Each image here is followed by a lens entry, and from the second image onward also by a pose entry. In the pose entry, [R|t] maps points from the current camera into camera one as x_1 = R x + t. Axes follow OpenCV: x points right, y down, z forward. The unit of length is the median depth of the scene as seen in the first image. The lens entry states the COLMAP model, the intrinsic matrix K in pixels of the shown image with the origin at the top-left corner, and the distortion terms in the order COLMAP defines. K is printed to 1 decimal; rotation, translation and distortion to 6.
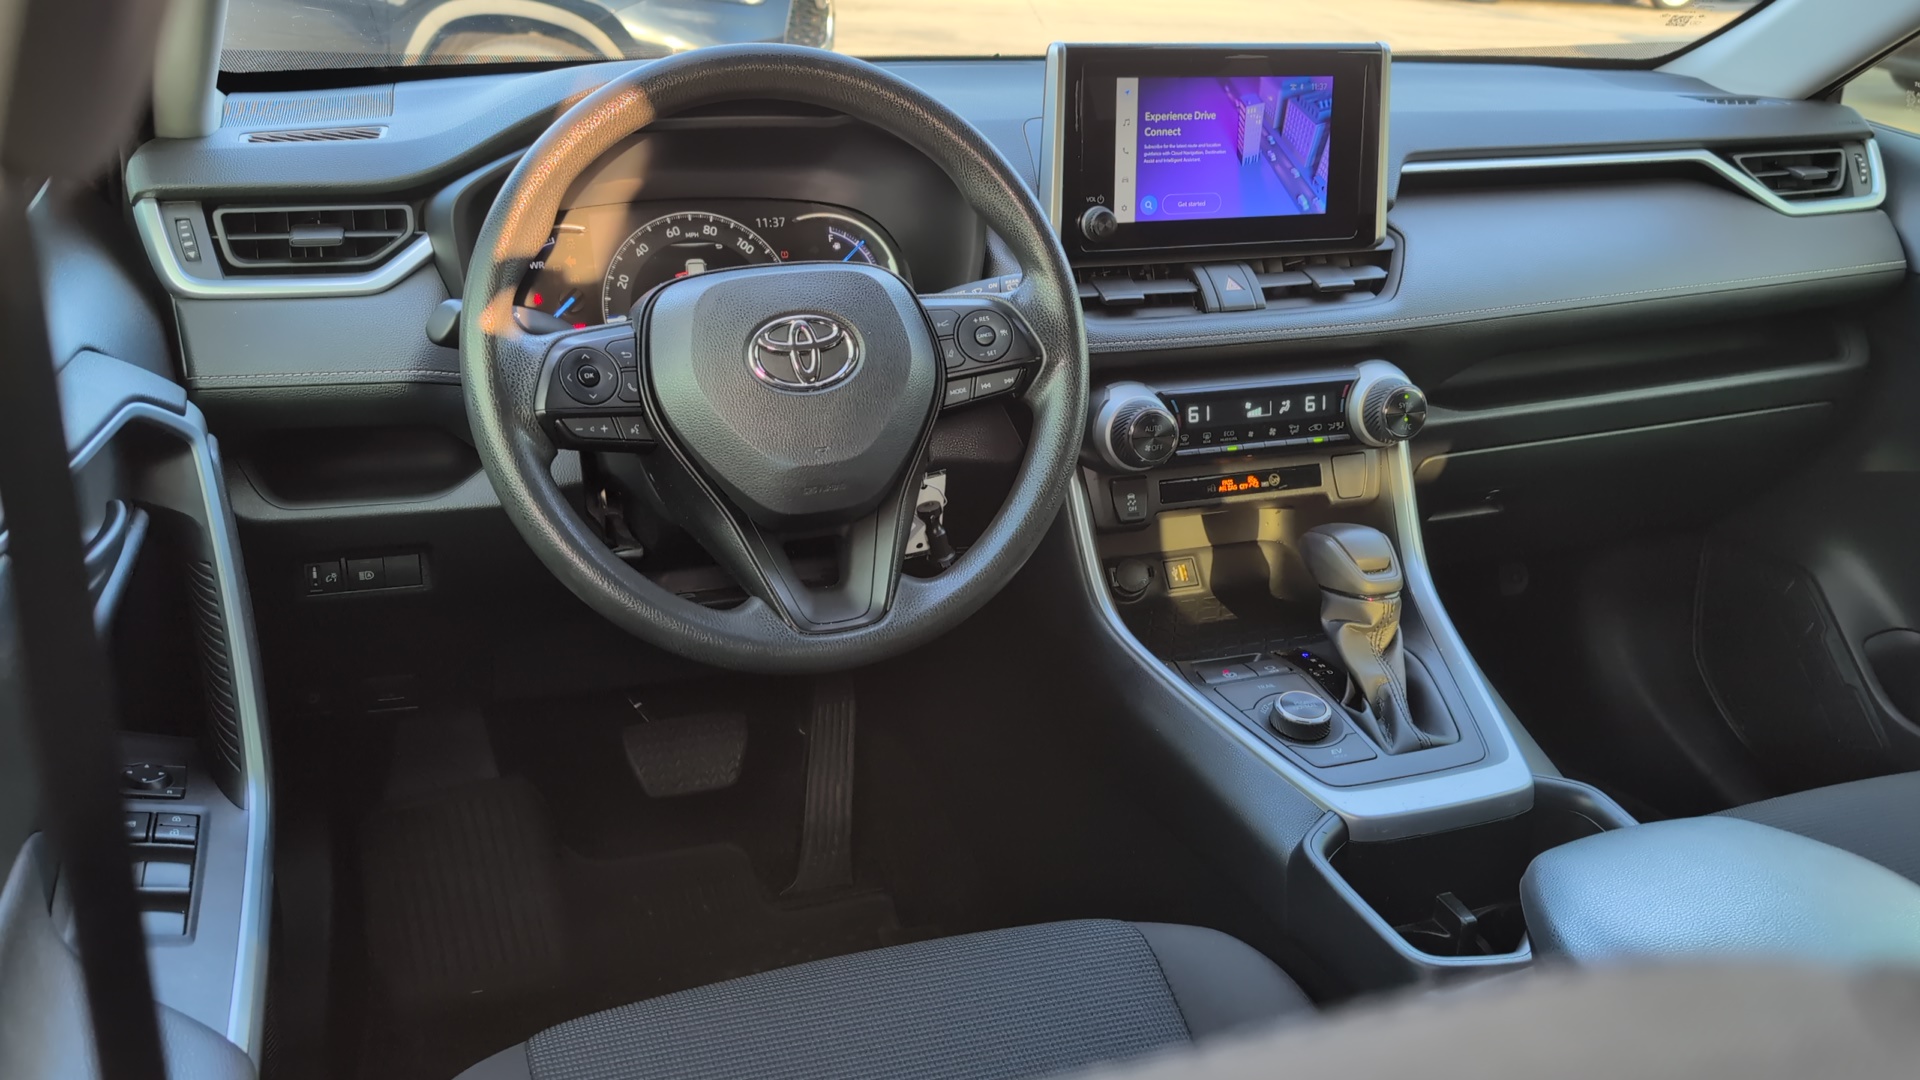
lens RADIAL K [[1611.2, 0, 963.4], [0, 1611.2, 532.4], [0, 0, 1]] dist [0.021836, -0.018000]
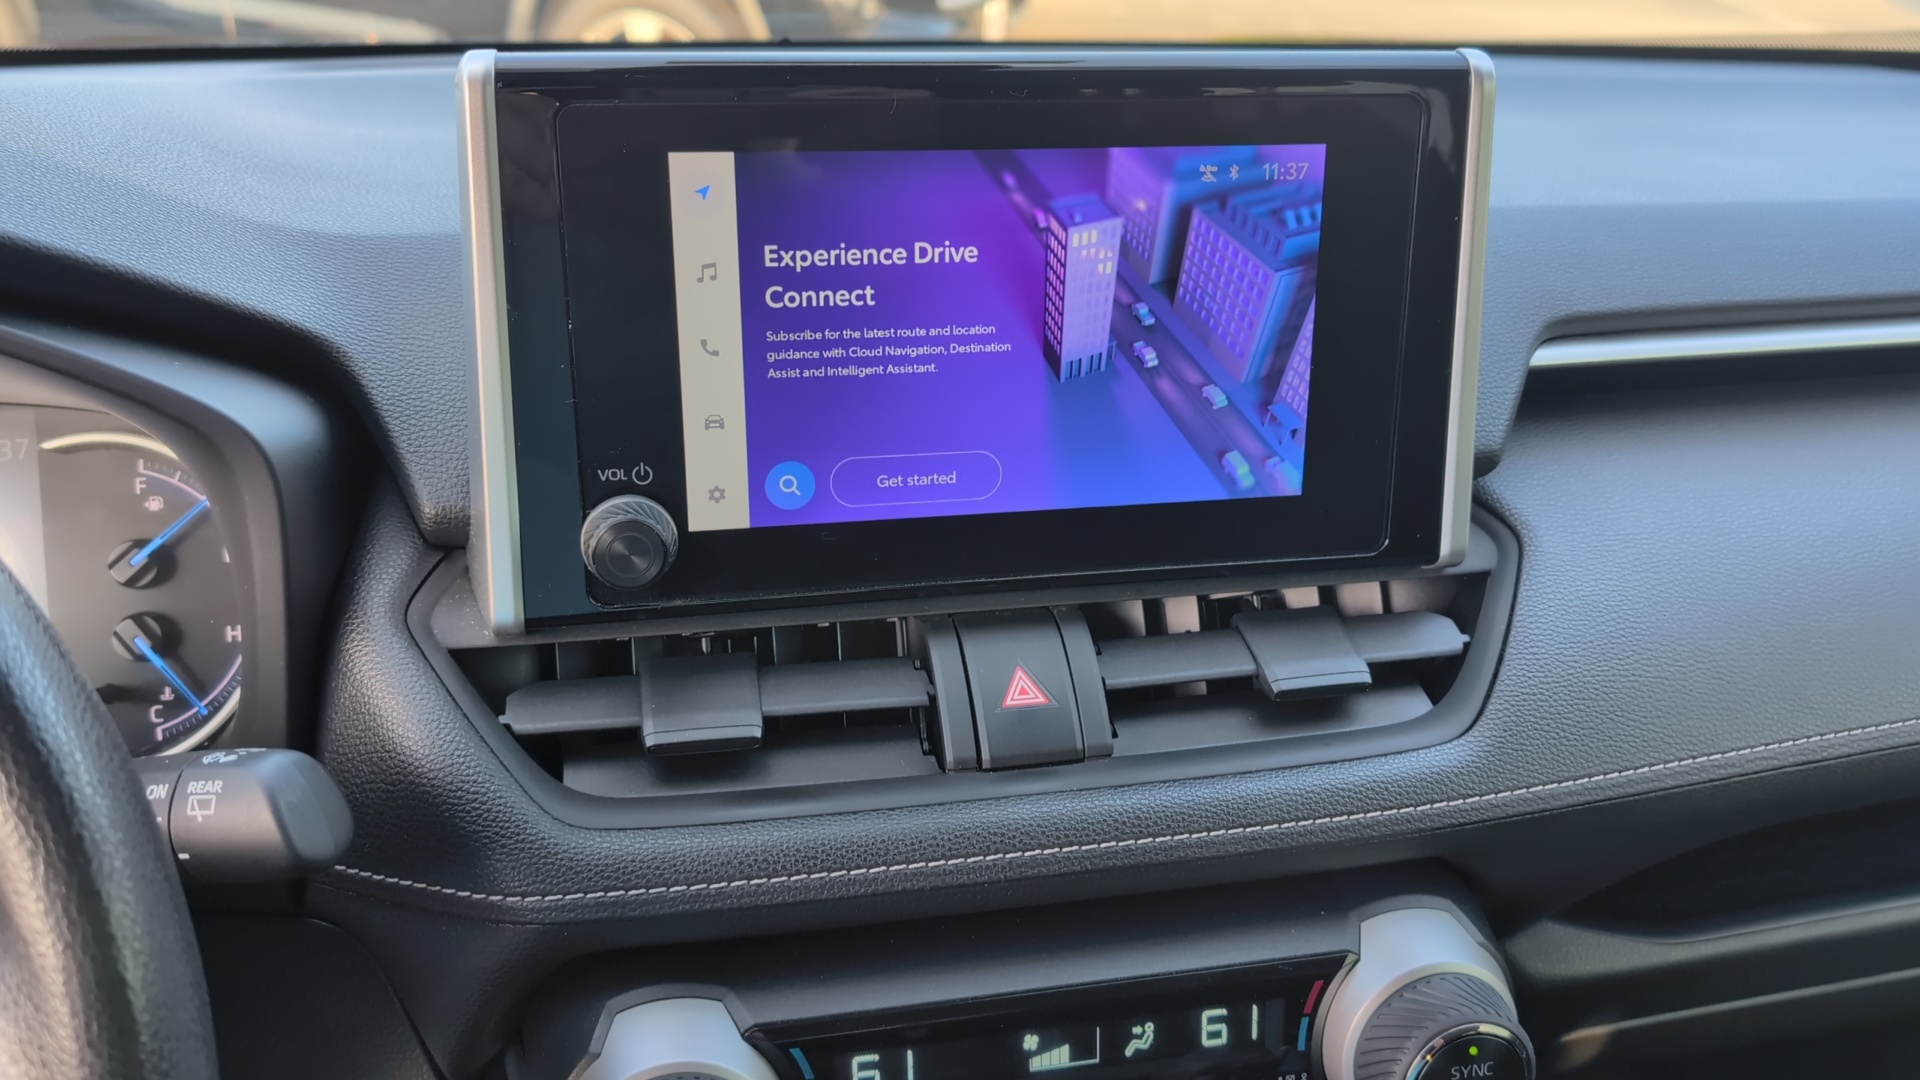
lens RADIAL K [[1600.3, 0, 917.6], [0, 1600.3, 504.8], [0, 0, 1]] dist [0.032132, -0.046435]
pose [[0.987652, 0.051408, -0.147989, 0.197608], [-0.049447, 0.998634, 0.016904, -0.204208], [0.148655, -0.009378, 0.988845, 0.630730]]
